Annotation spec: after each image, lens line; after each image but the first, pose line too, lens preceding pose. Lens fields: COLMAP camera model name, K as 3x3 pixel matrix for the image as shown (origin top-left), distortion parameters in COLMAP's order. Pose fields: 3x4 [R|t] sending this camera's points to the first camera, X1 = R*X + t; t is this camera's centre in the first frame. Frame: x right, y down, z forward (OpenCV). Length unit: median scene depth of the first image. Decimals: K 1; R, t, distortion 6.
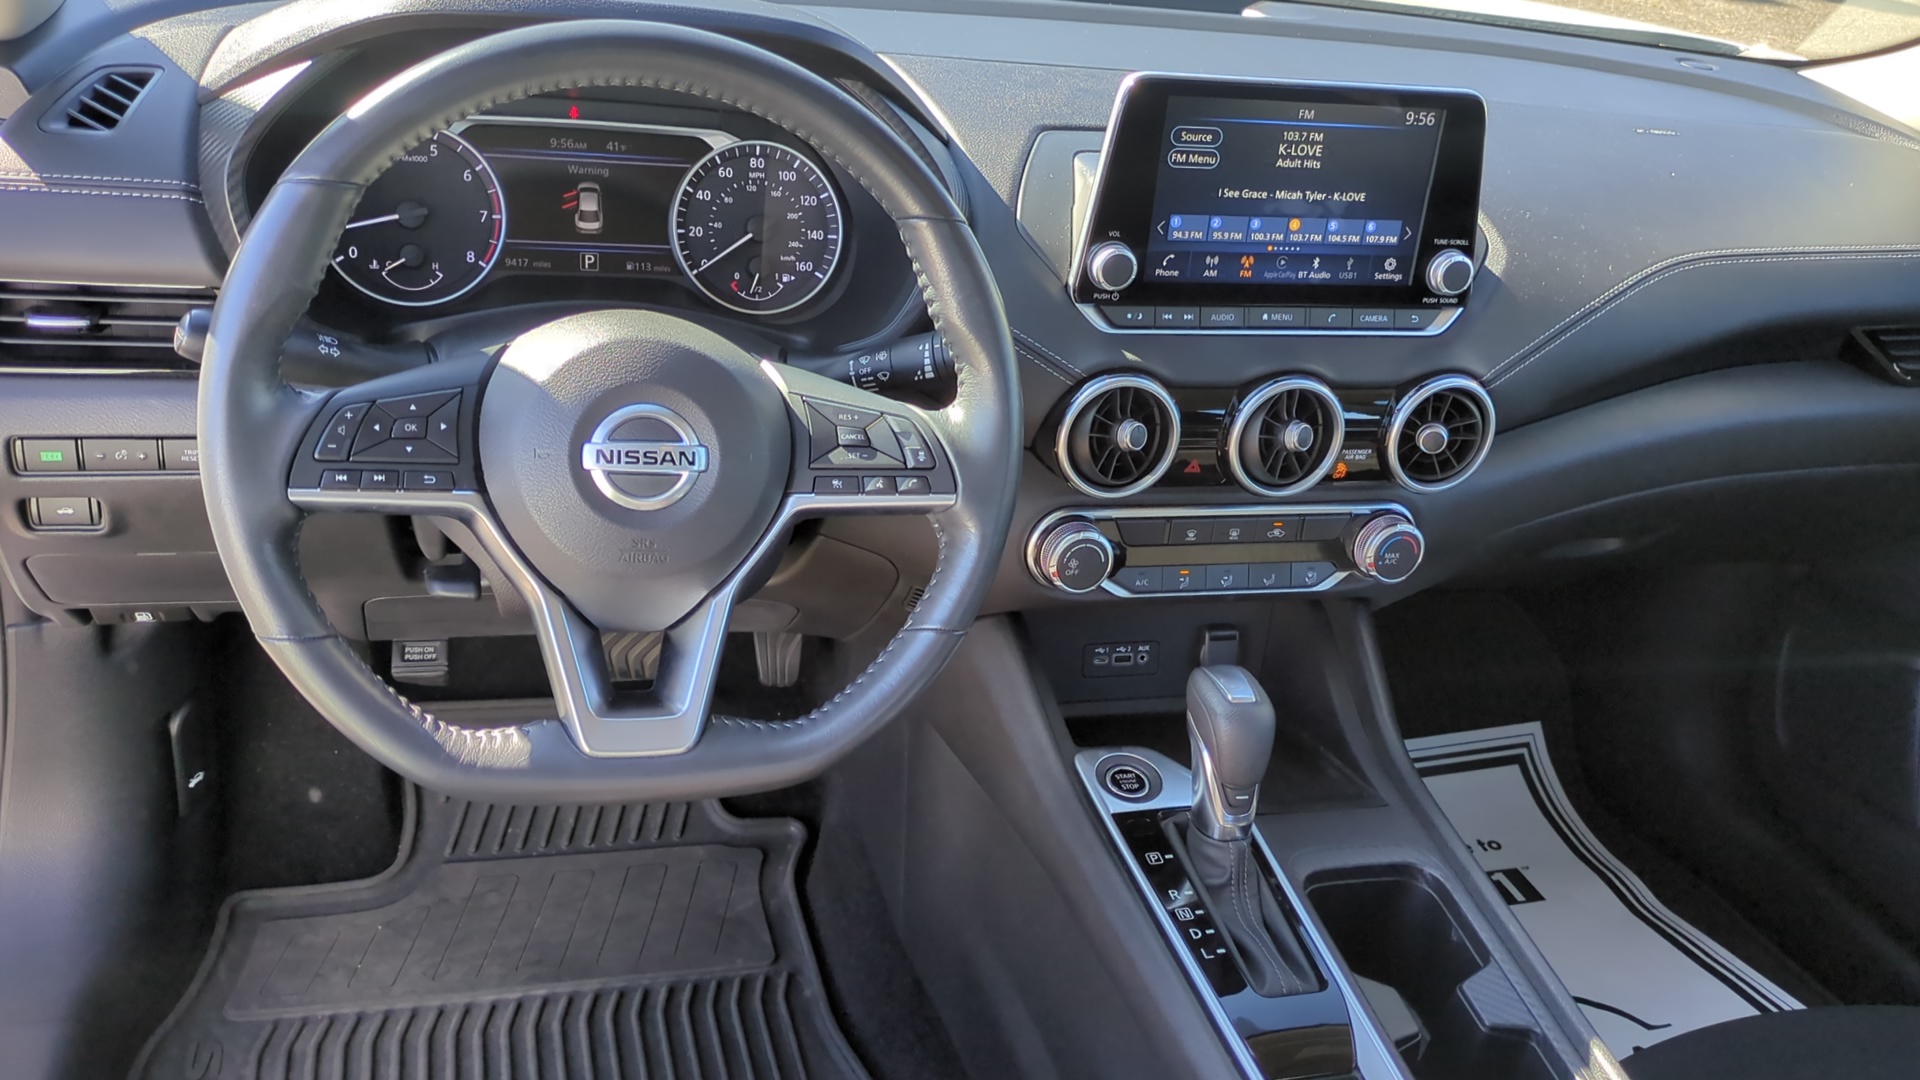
lens RADIAL K [[1611.1, 0, 959.2], [0, 1611.1, 535.3], [0, 0, 1]] dist [0.016640, -0.011233]
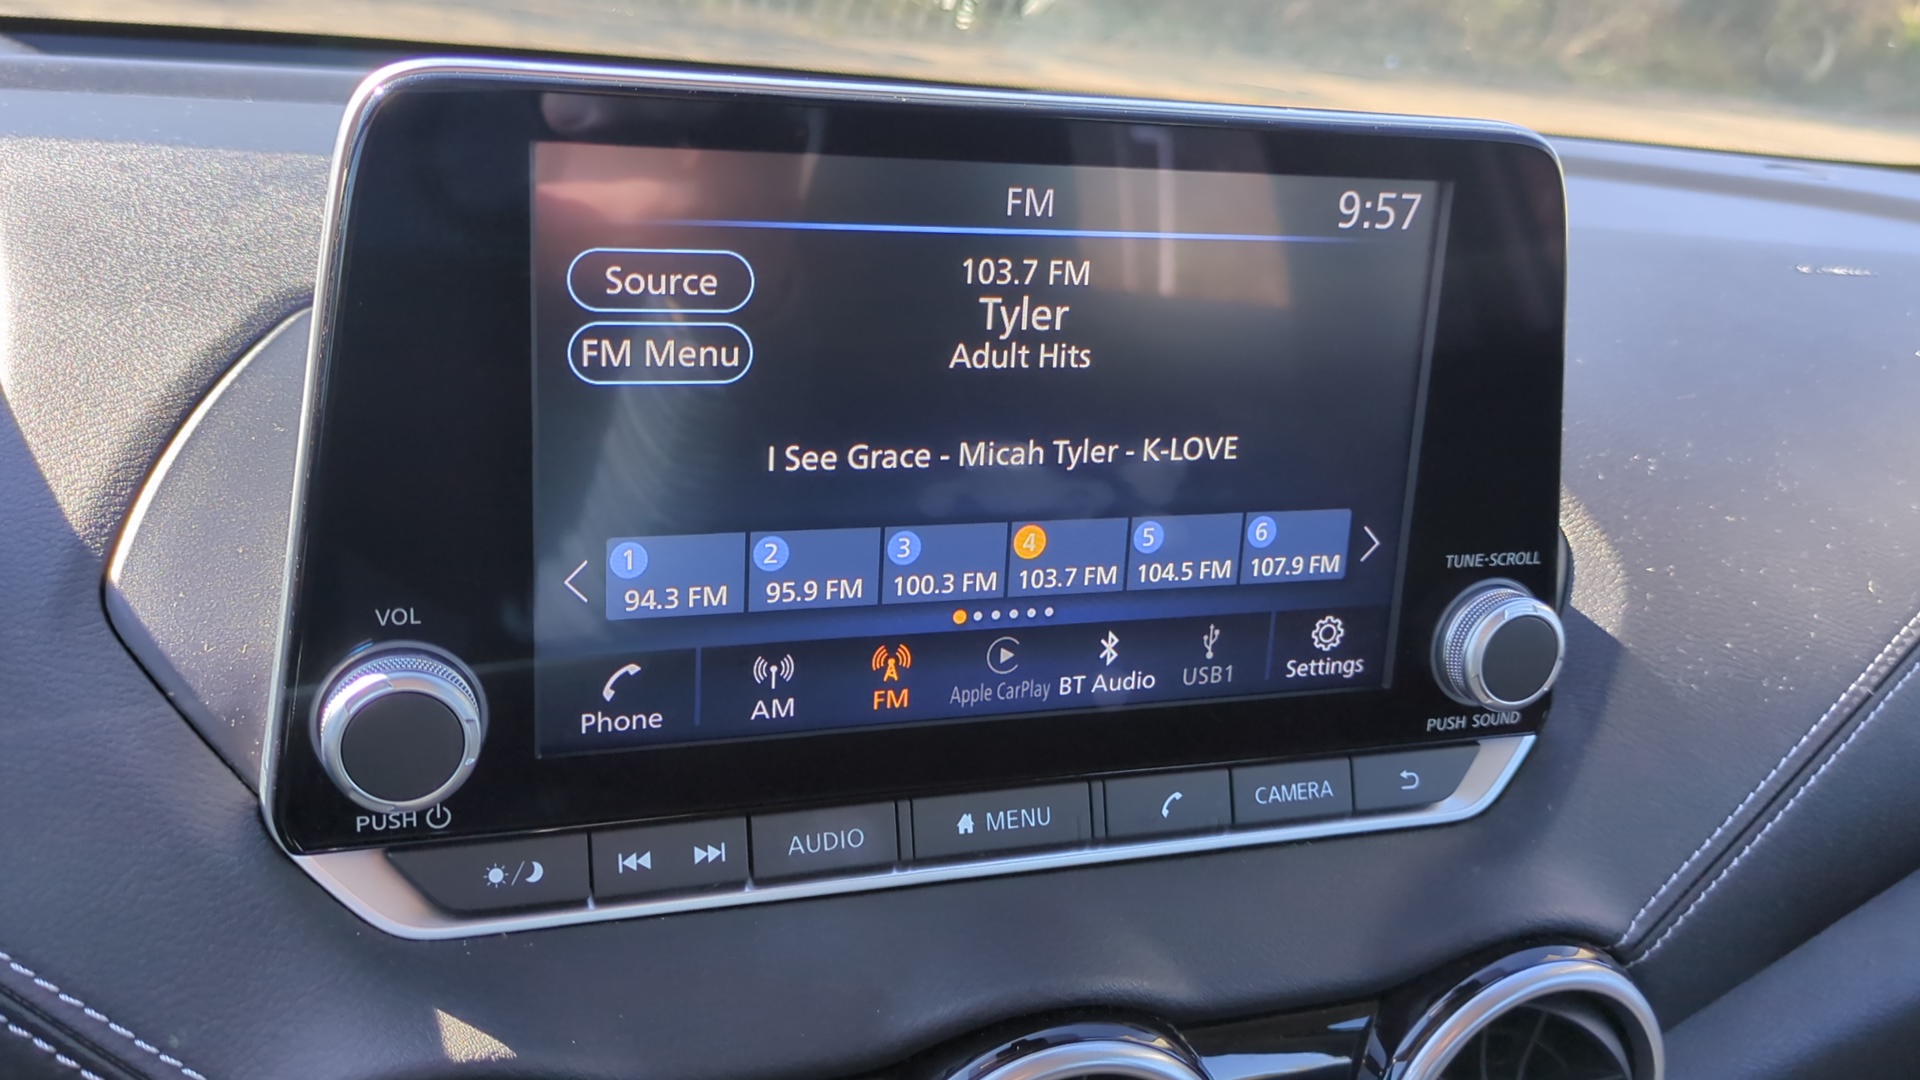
lens RADIAL K [[1611.1, 0, 966.6], [0, 1611.1, 536.4], [0, 0, 1]] dist [0.016640, -0.011233]
pose [[0.996675, -0.052939, 0.061942, 0.172603], [0.061201, 0.988237, -0.140152, -0.146772], [-0.053794, 0.143477, 0.988191, 0.670279]]
